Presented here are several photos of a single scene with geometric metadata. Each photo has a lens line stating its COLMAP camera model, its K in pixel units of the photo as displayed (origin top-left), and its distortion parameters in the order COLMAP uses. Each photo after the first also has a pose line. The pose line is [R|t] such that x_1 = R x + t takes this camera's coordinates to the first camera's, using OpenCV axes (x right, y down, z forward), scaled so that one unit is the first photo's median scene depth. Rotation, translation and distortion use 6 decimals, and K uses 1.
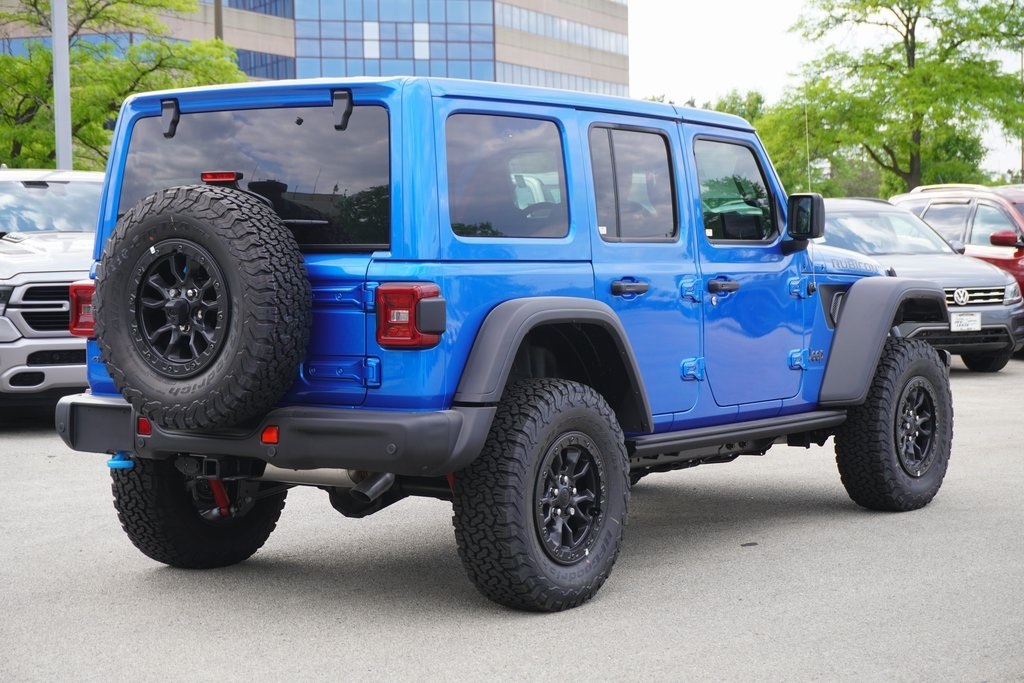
lens RADIAL K [[2069.6, 0, 514.8], [0, 2069.6, 348.0], [0, 0, 1]] dist [-0.015379, 0.000000]
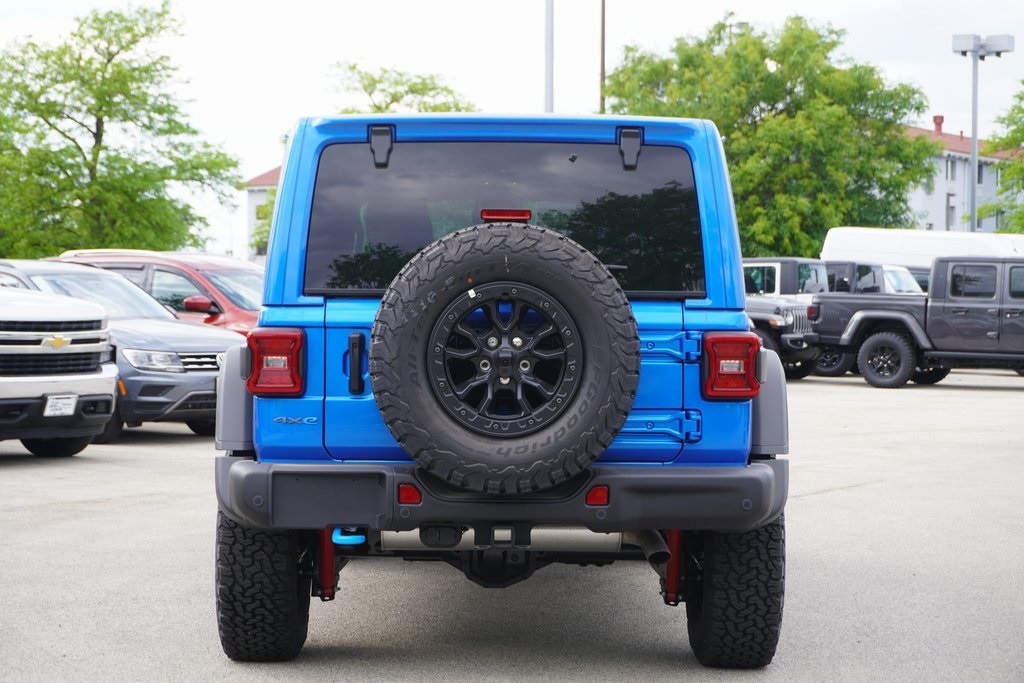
lens RADIAL K [[2069.6, 0, 511.6], [0, 2069.6, 336.8], [0, 0, 1]] dist [-0.015379, 0.000000]
pose [[0.825302, 0.006156, 0.564658, -0.661286], [0.016777, 0.999232, -0.035416, 0.003068], [-0.564442, 0.038702, 0.824565, 0.255234]]
